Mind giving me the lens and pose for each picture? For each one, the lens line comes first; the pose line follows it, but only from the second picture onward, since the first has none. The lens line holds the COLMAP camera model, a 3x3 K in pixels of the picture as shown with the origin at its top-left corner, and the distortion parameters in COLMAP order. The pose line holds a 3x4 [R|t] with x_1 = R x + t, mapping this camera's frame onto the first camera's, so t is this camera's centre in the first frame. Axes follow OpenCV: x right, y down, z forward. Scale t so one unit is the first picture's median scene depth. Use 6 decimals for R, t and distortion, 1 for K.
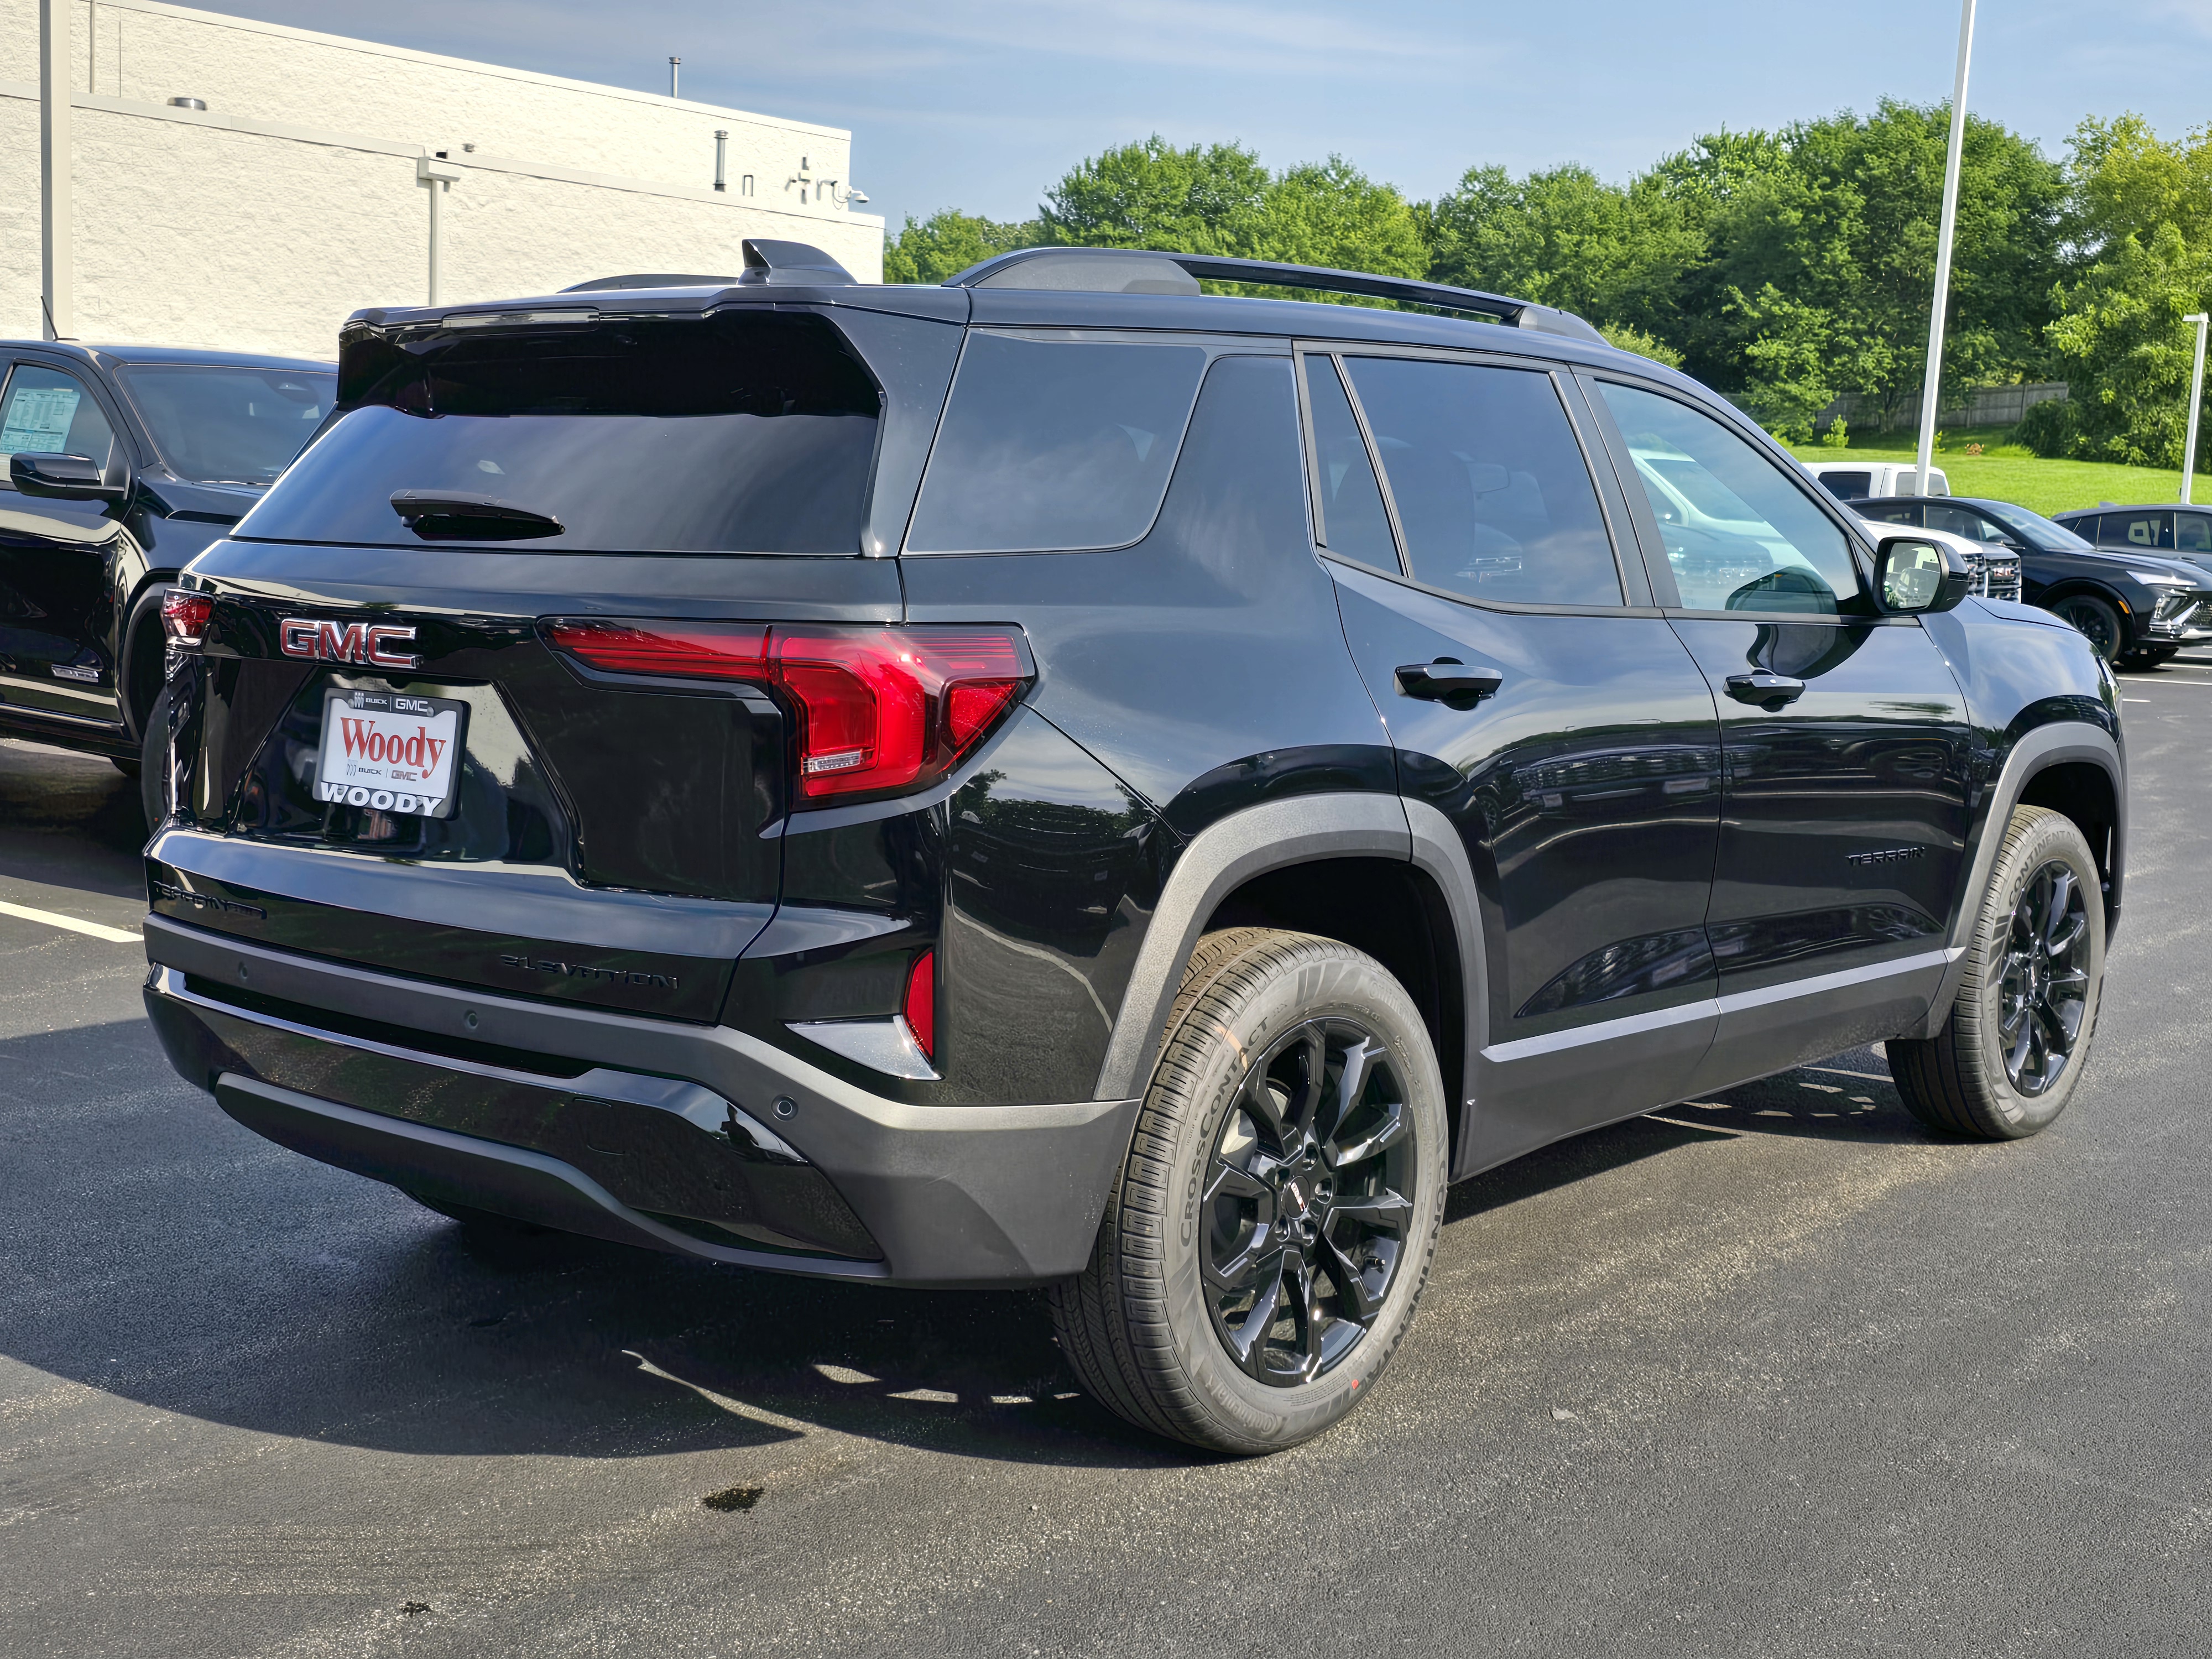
lens RADIAL K [[2584.6, 0, 1119.0], [0, 2584.6, 832.2], [0, 0, 1]] dist [0.066483, 0.000000]
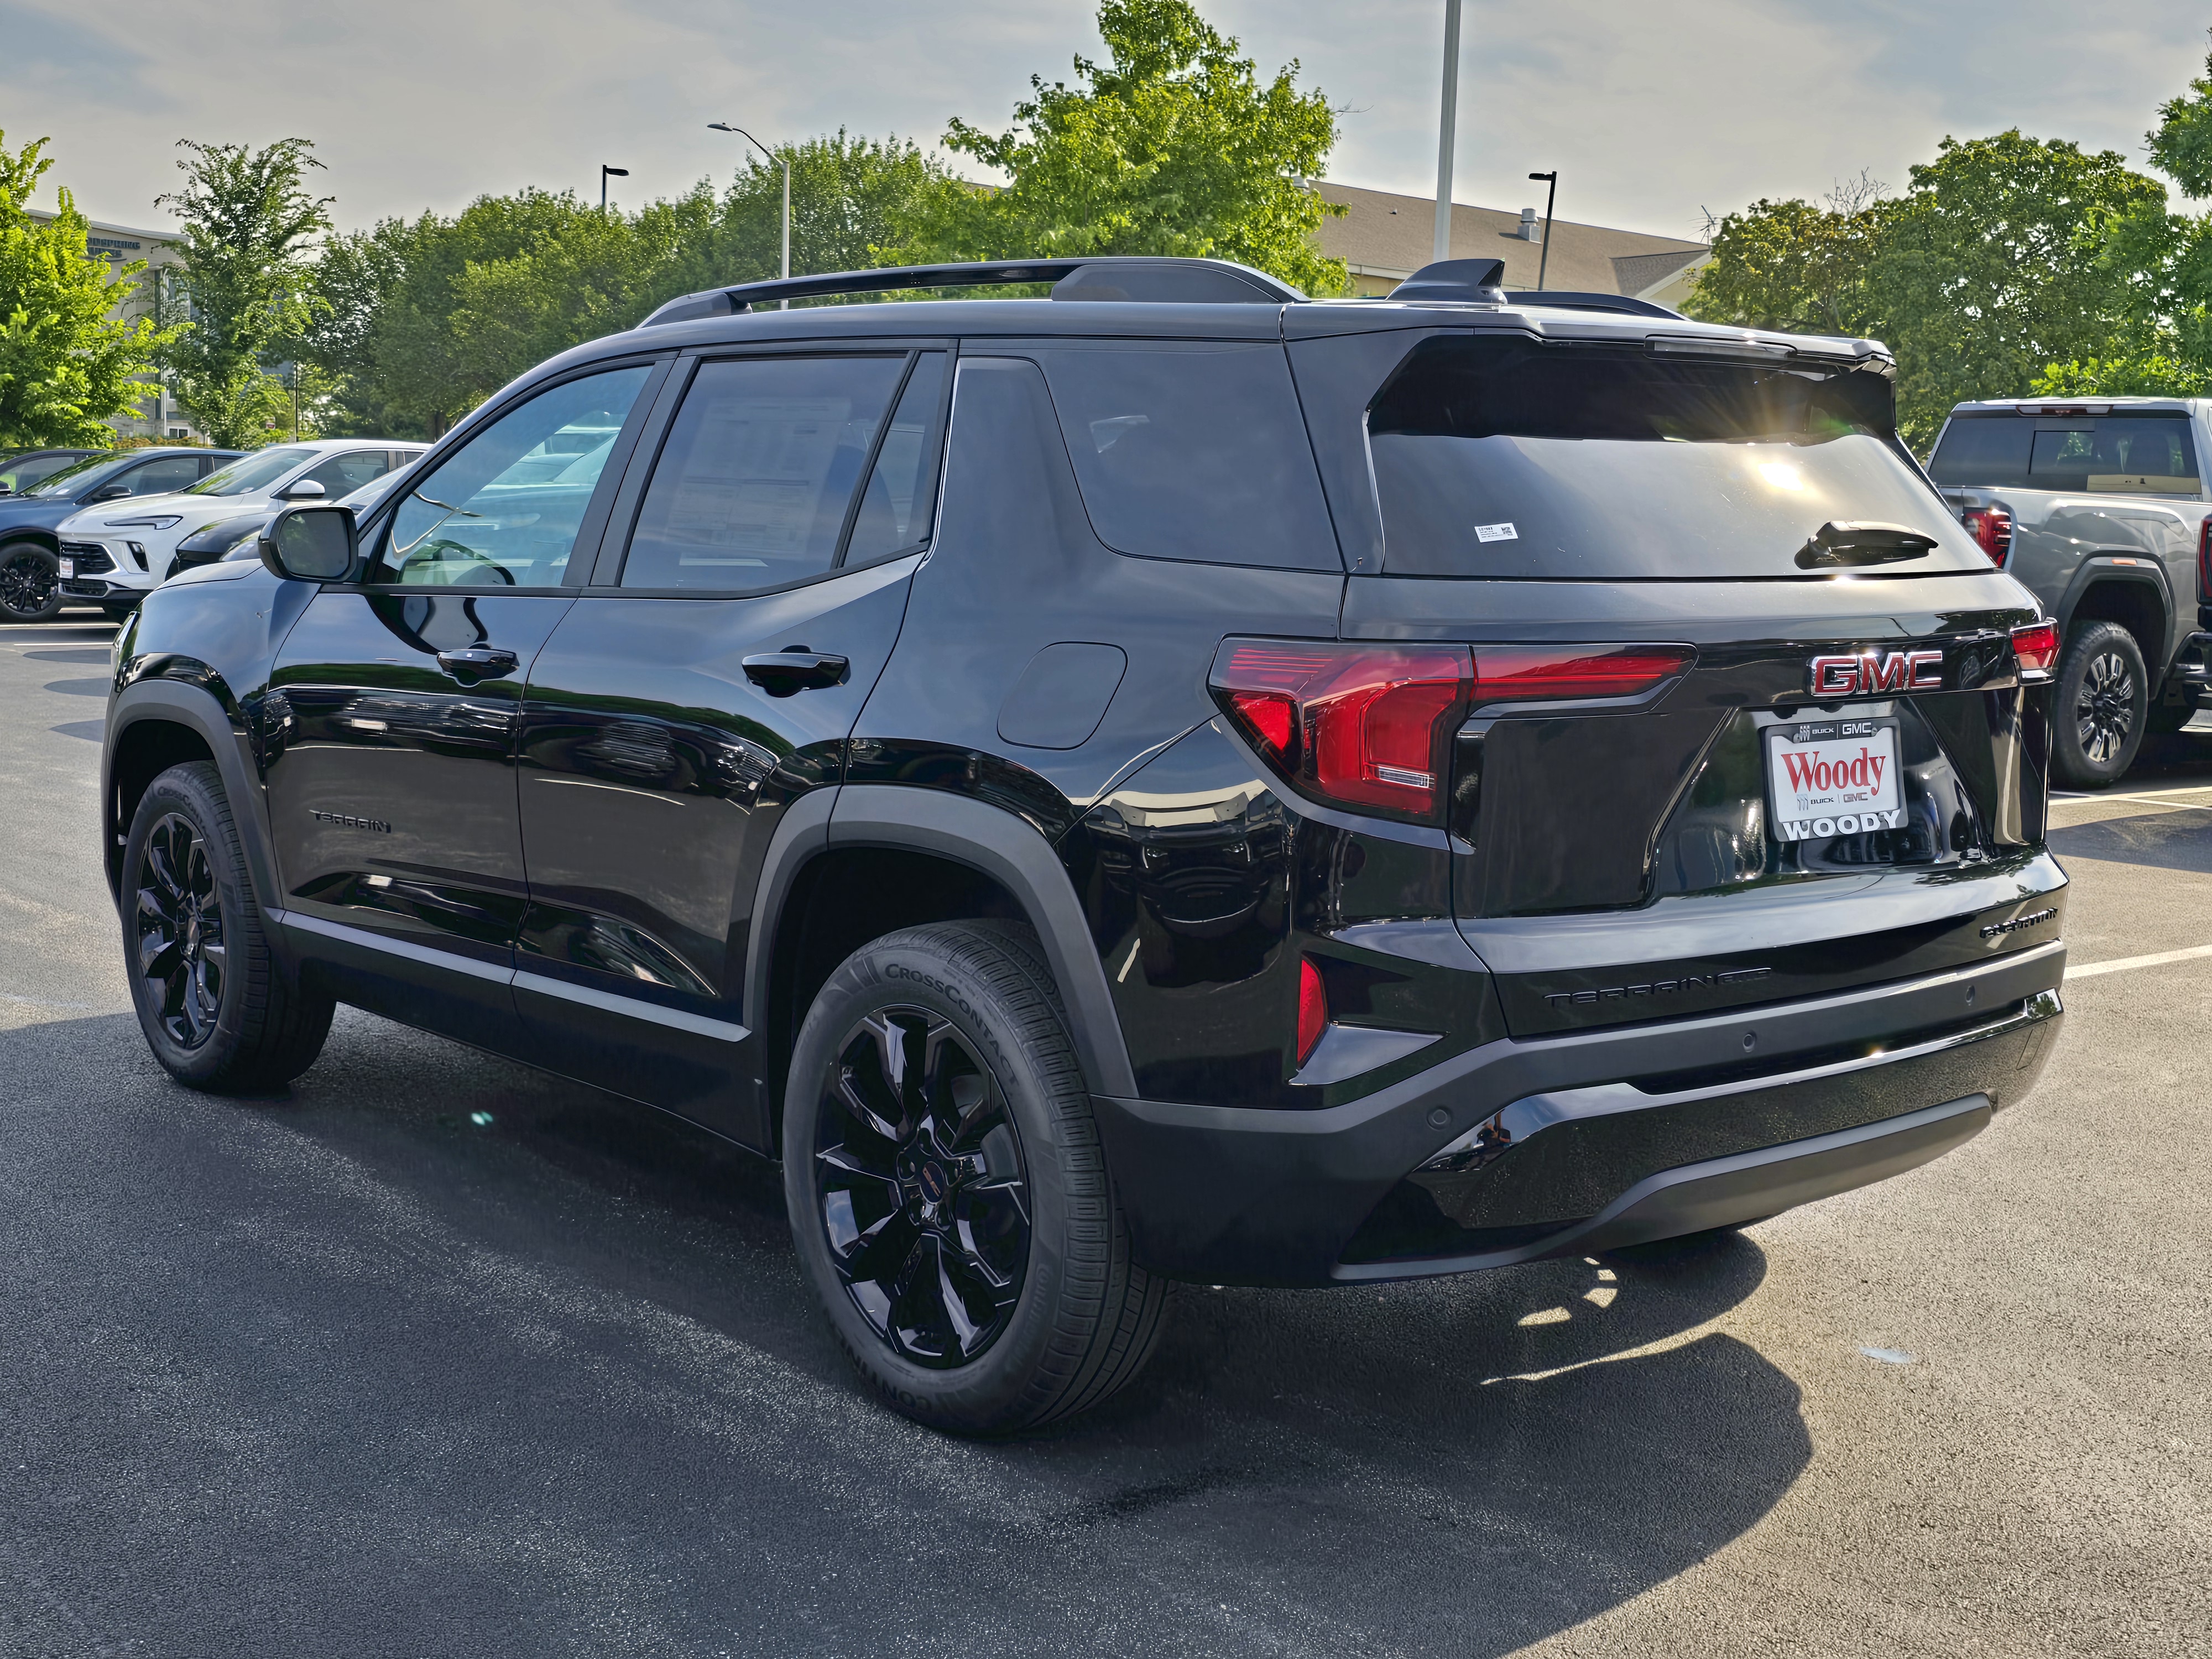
lens RADIAL K [[2584.6, 0, 1084.6], [0, 2584.6, 822.6], [0, 0, 1]] dist [0.066483, 0.000000]
pose [[0.203386, -0.147903, 0.967863, -1.337406], [0.111902, 0.985558, 0.127092, -0.177303], [-0.972683, 0.082457, 0.217000, 1.073308]]
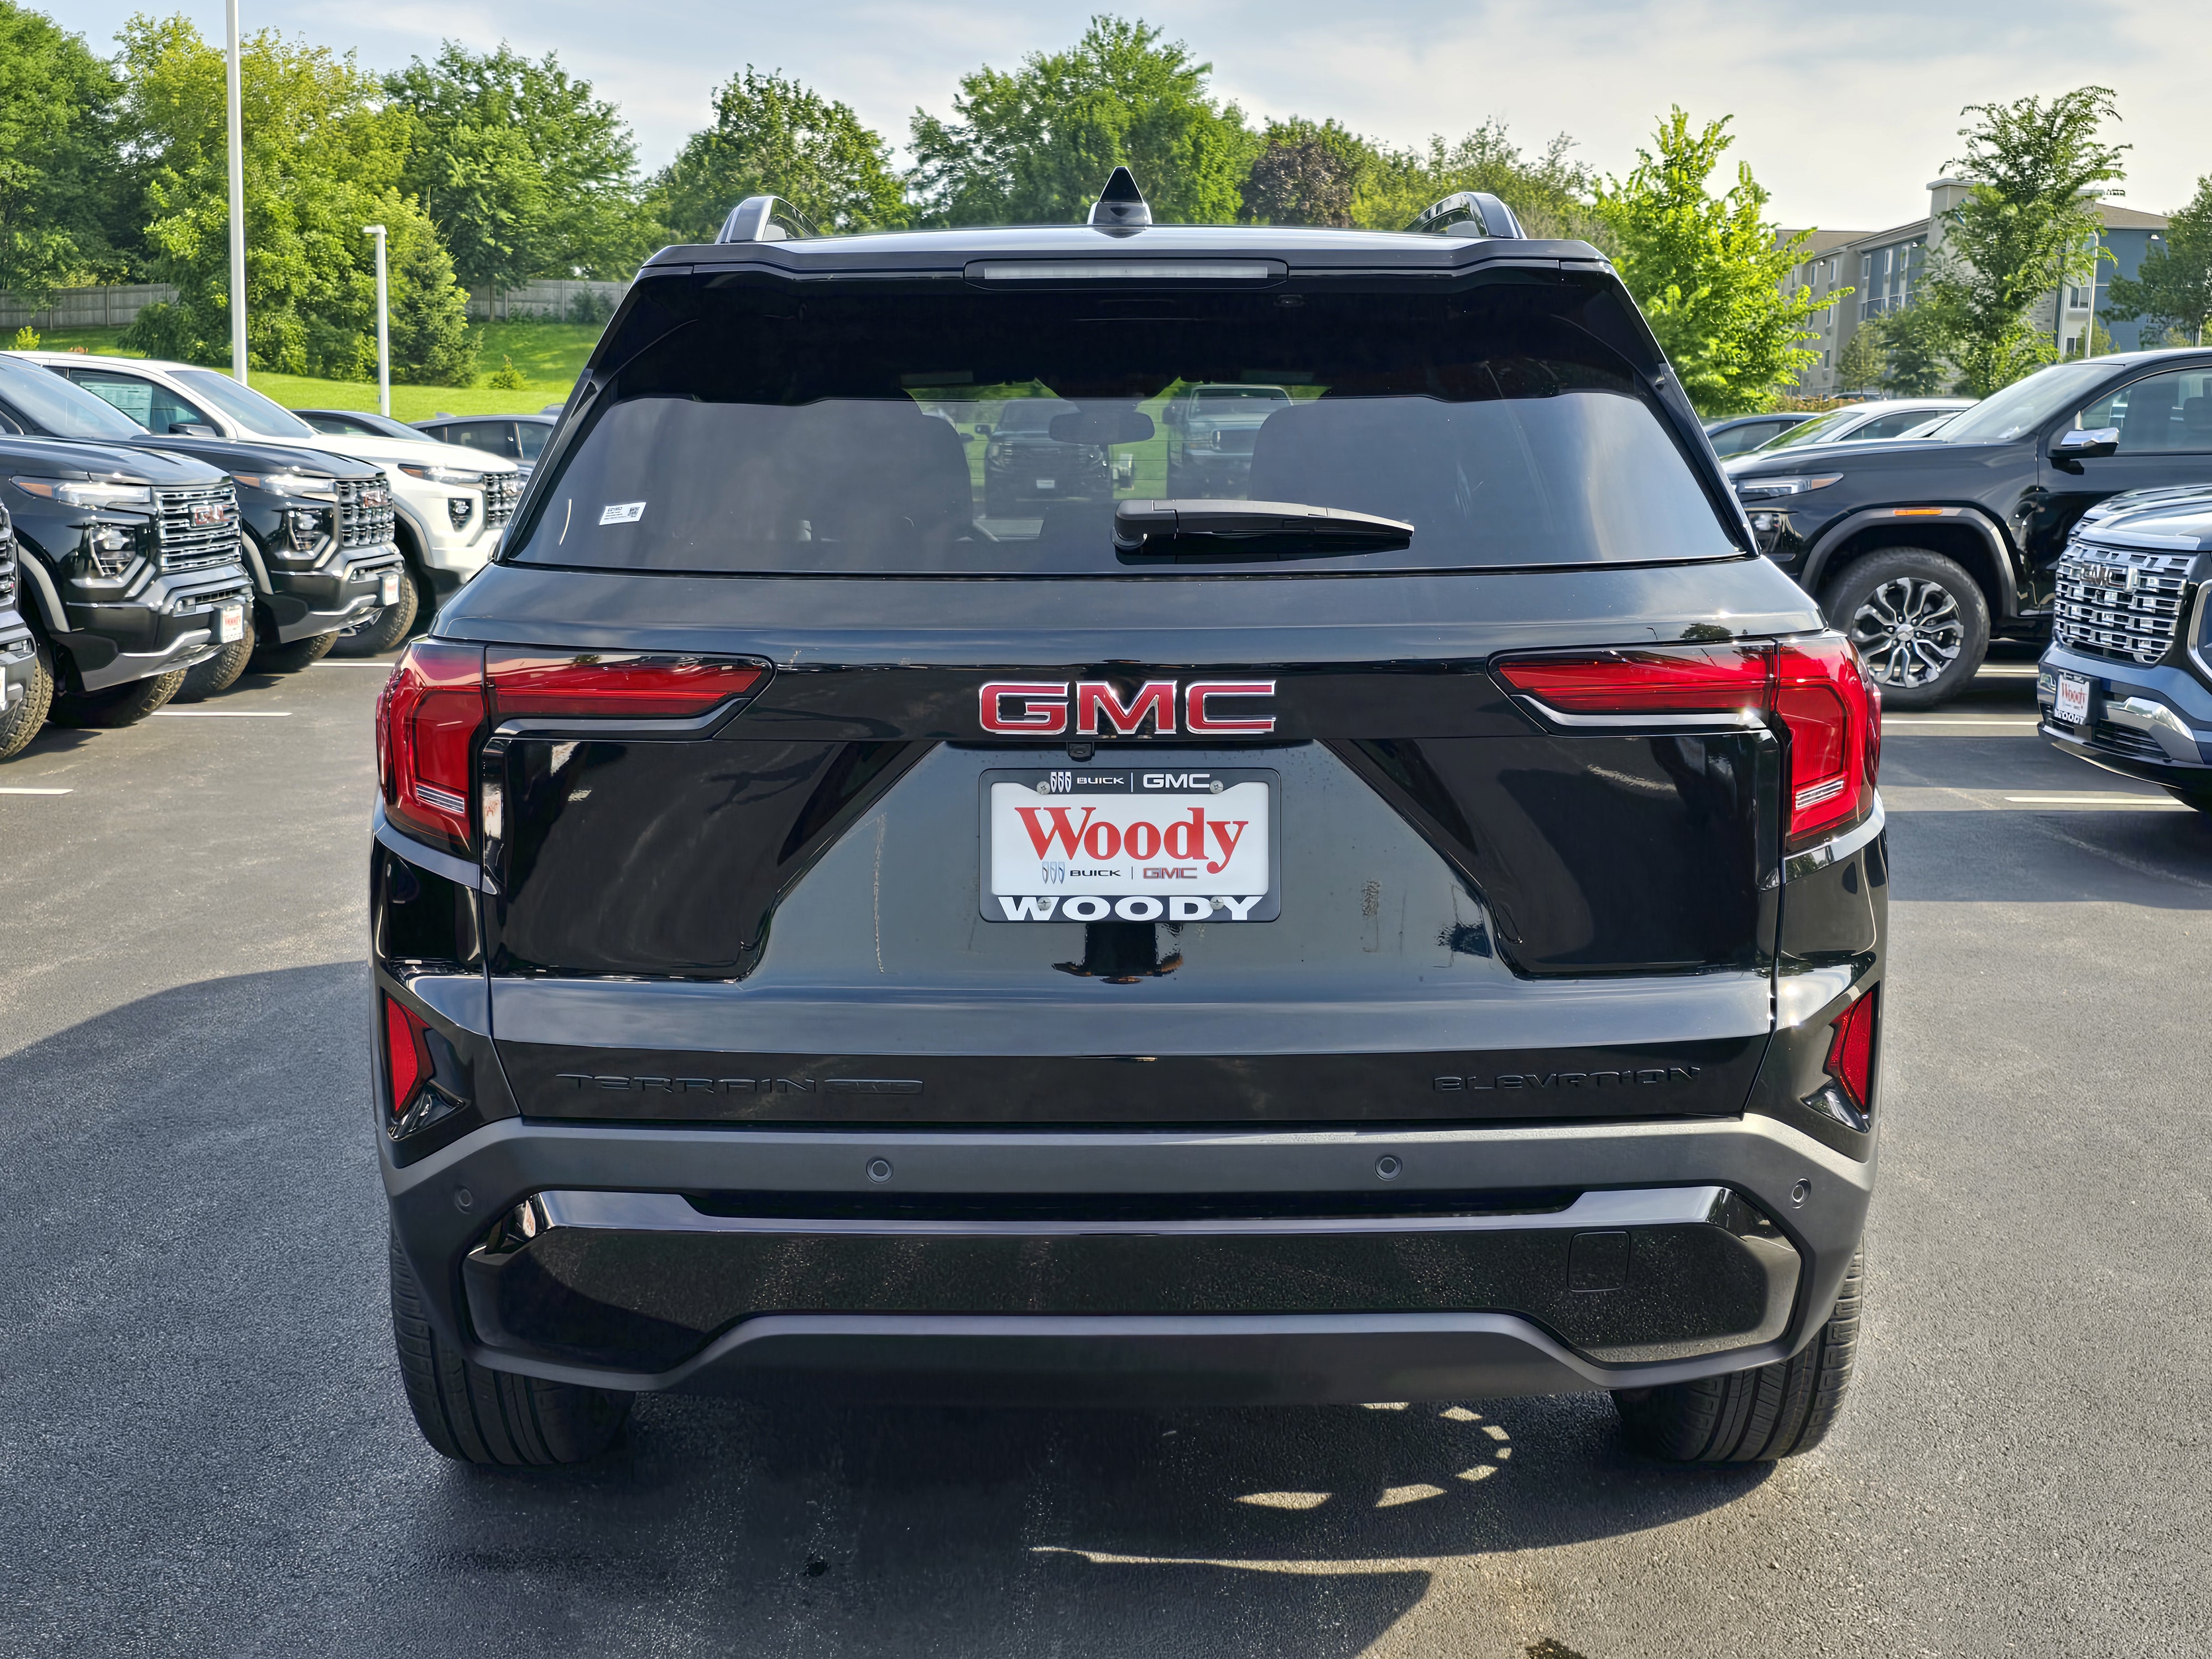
lens RADIAL K [[2584.6, 0, 1096.4], [0, 2584.6, 822.5], [0, 0, 1]] dist [0.066483, 0.000000]
pose [[0.774484, -0.119501, 0.621204, -0.761911], [0.099464, 0.992785, 0.066976, -0.089736], [-0.624725, 0.009915, 0.780782, 0.418788]]
